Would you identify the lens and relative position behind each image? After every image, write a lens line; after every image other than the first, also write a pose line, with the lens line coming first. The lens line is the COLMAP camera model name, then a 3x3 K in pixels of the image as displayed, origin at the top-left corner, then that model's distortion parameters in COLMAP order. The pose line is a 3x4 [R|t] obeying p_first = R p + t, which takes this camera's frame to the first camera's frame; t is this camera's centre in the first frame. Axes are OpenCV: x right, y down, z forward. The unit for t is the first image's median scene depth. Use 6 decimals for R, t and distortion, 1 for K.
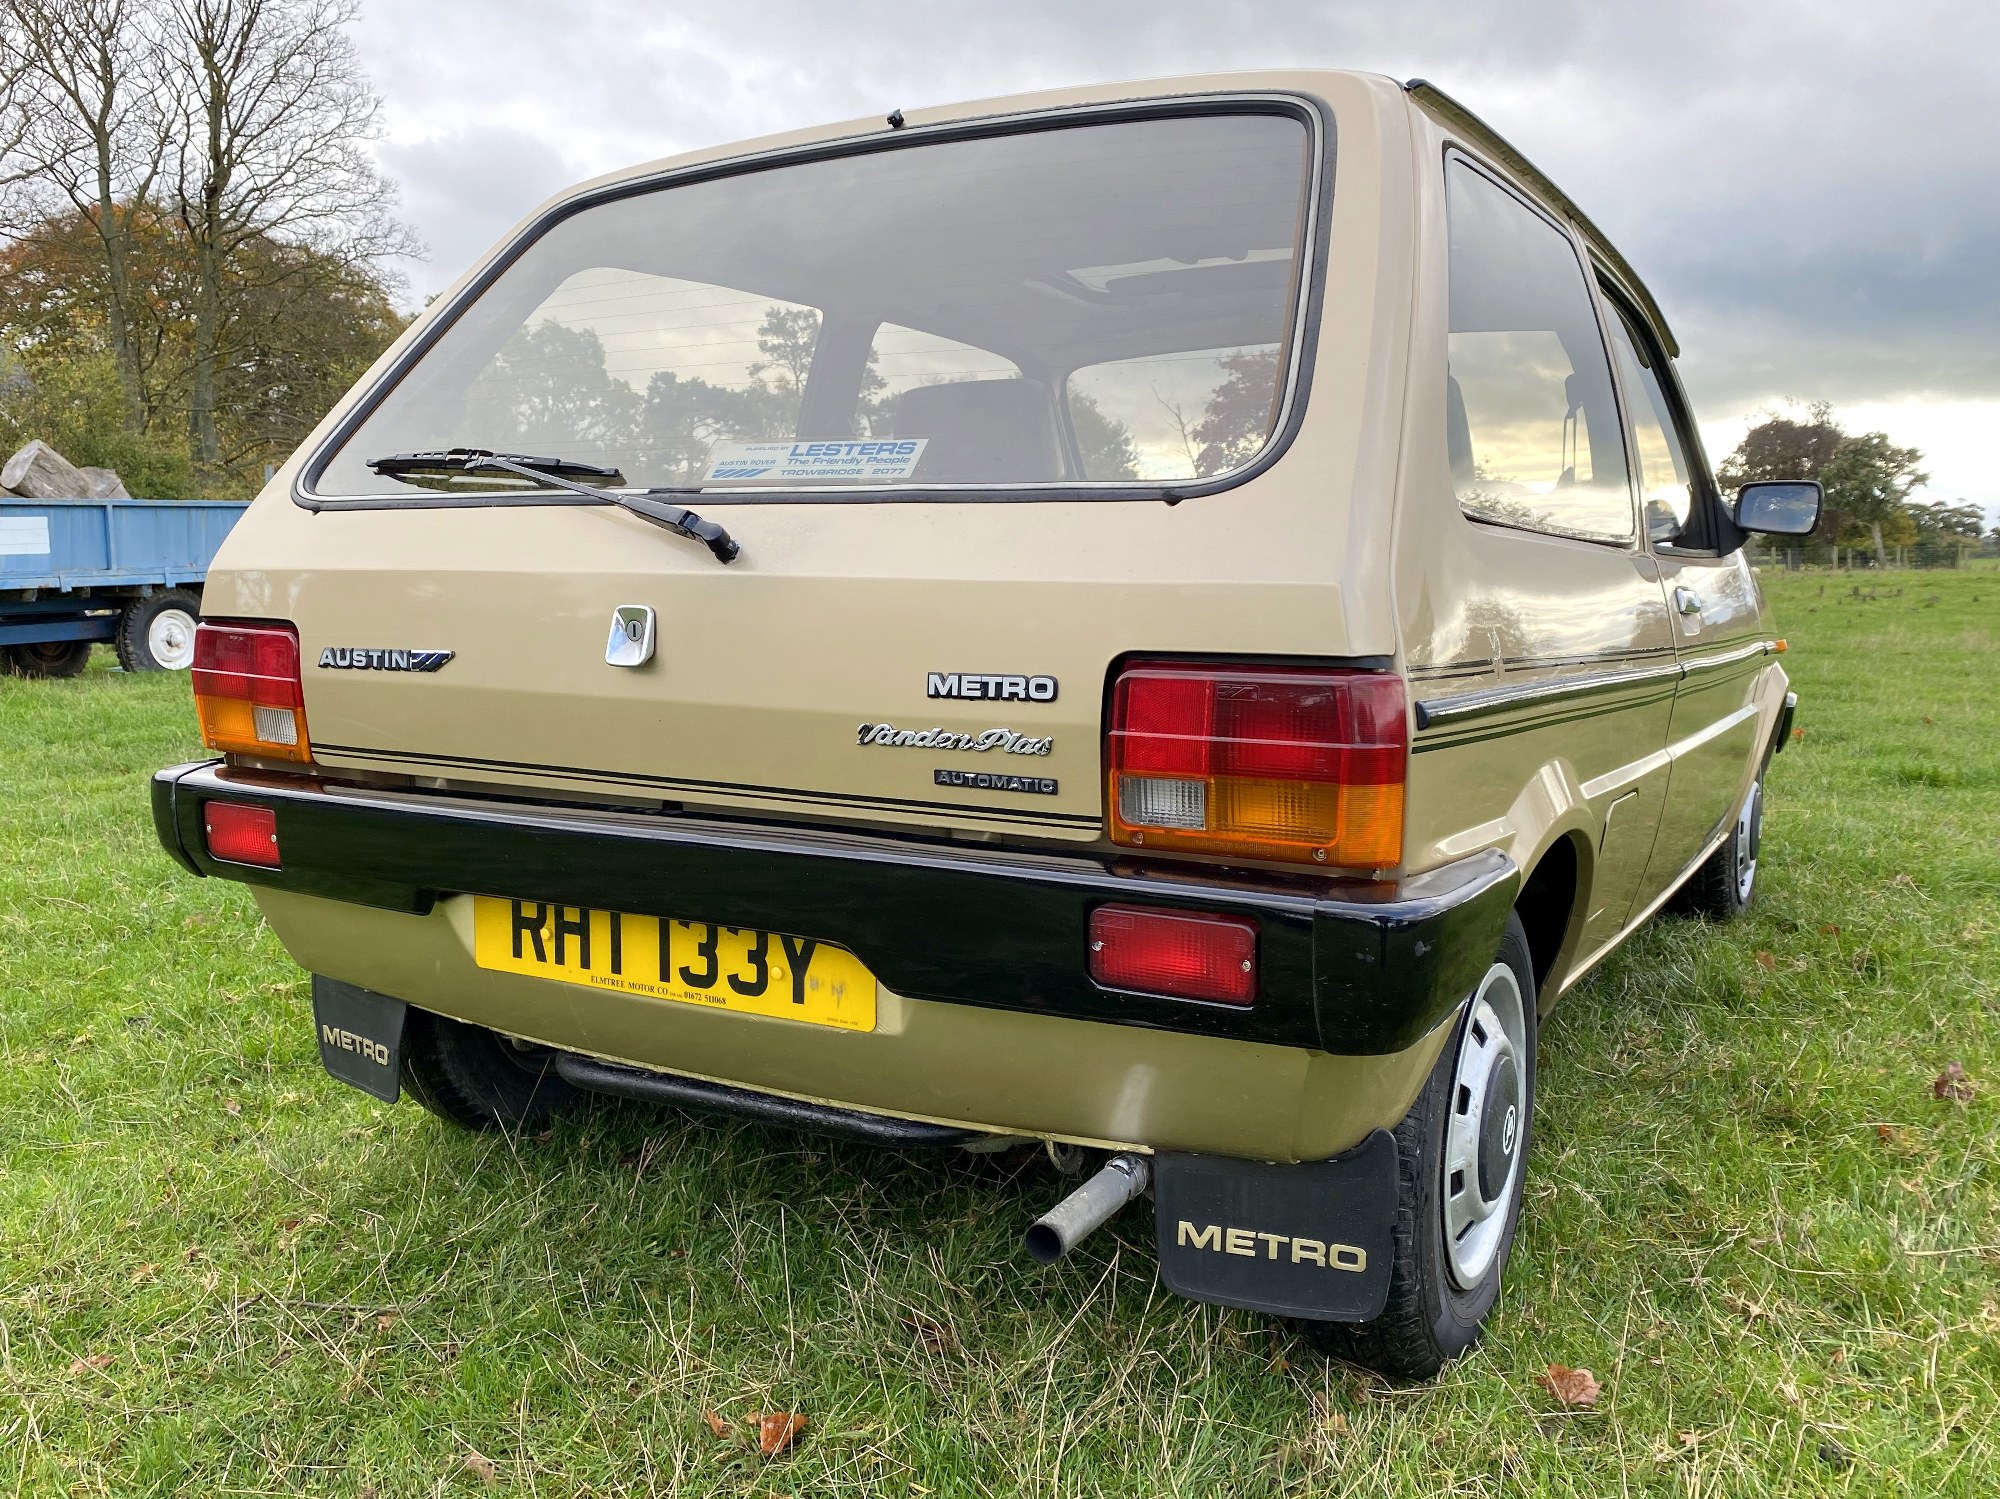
lens RADIAL K [[1793.8, 0, 970.6], [0, 1793.8, 745.1], [0, 0, 1]] dist [0.107012, -0.013328]
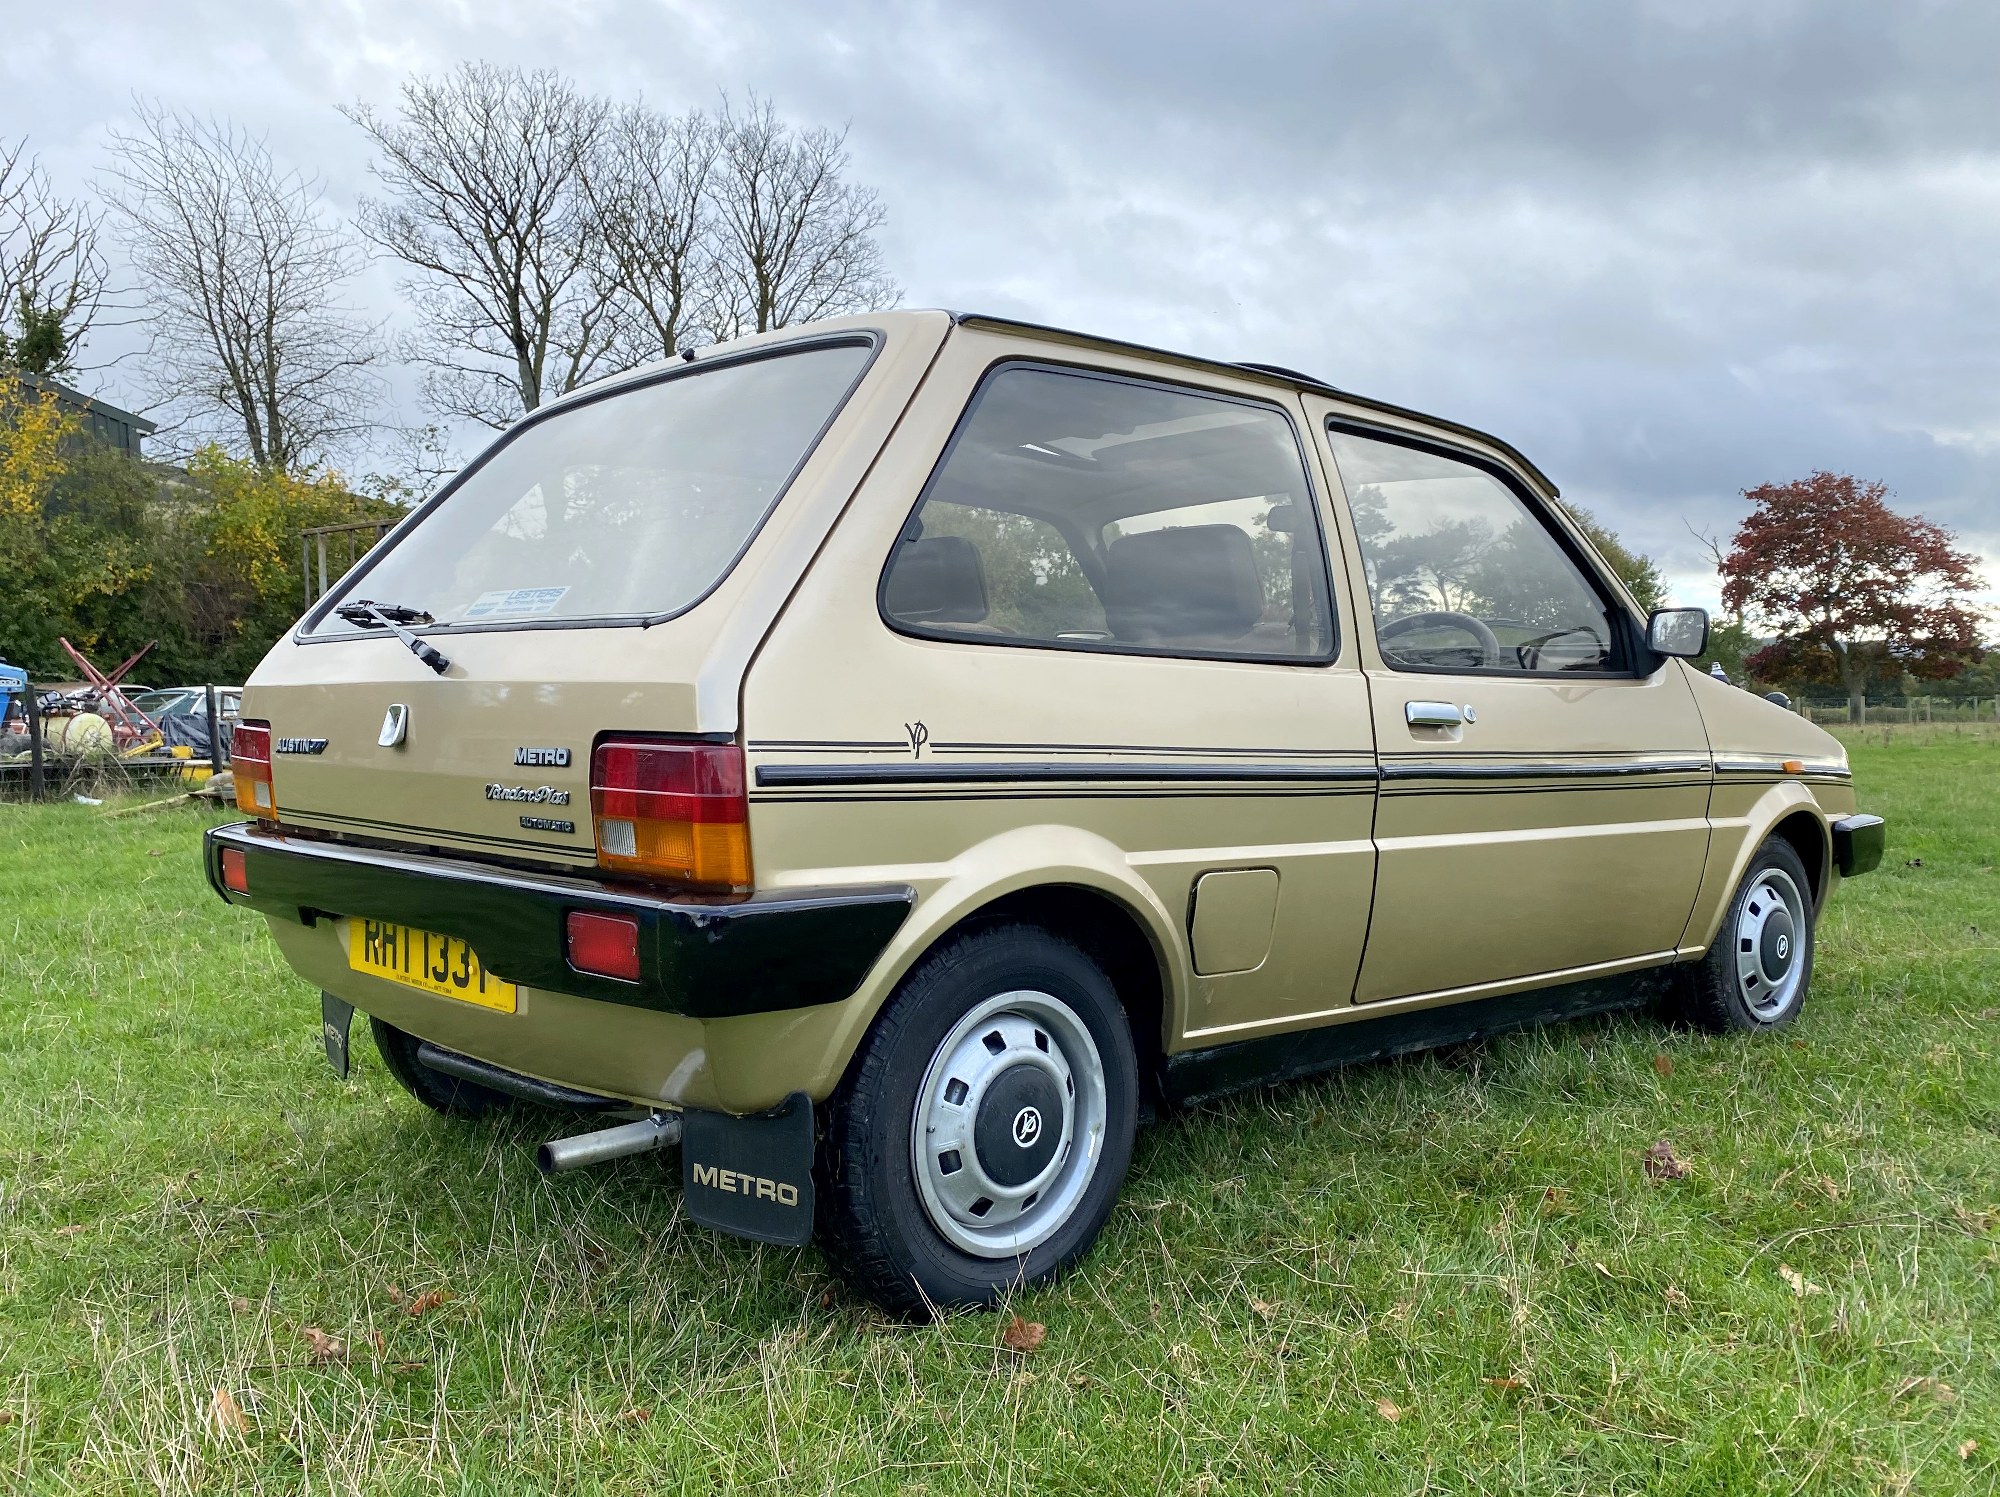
lens RADIAL K [[1793.8, 0, 970.6], [0, 1793.8, 744.1], [0, 0, 1]] dist [0.107012, -0.013328]
pose [[0.952893, 0.004398, -0.303274, 0.650861], [-0.029019, 0.996630, -0.076725, 0.048152], [0.301914, 0.081911, 0.949810, -0.204872]]
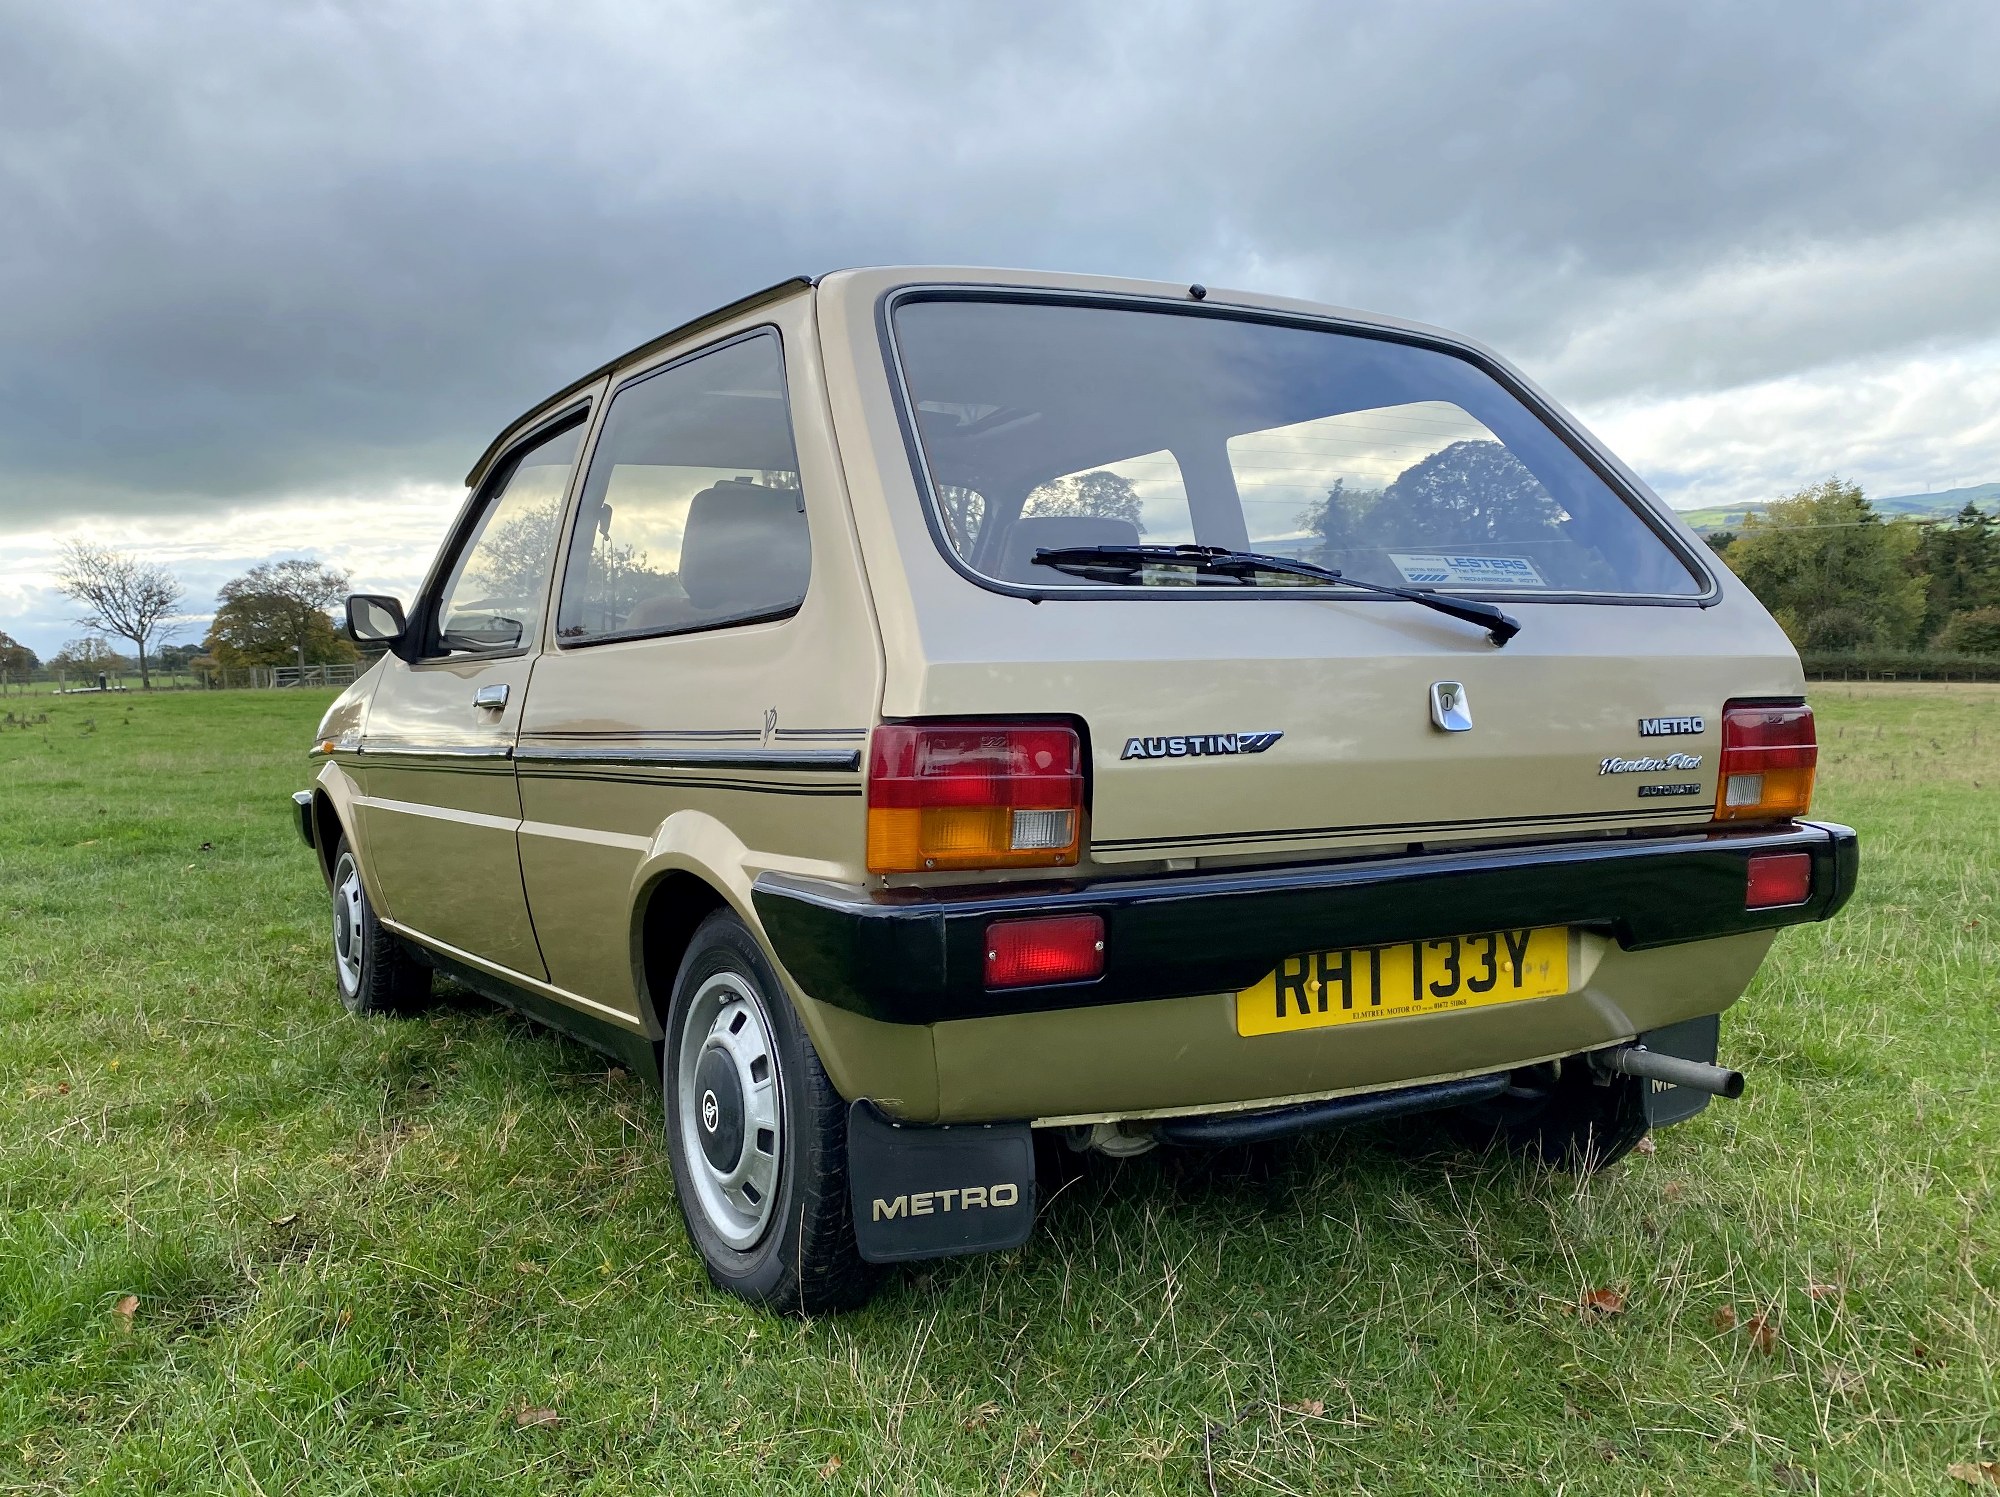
lens RADIAL K [[1793.8, 0, 970.6], [0, 1793.8, 744.1], [0, 0, 1]] dist [0.107012, -0.013328]
pose [[0.473314, -0.037972, 0.880075, -1.361893], [0.110465, 0.993743, -0.016532, -0.048921], [-0.873940, 0.105042, 0.474547, 0.682022]]
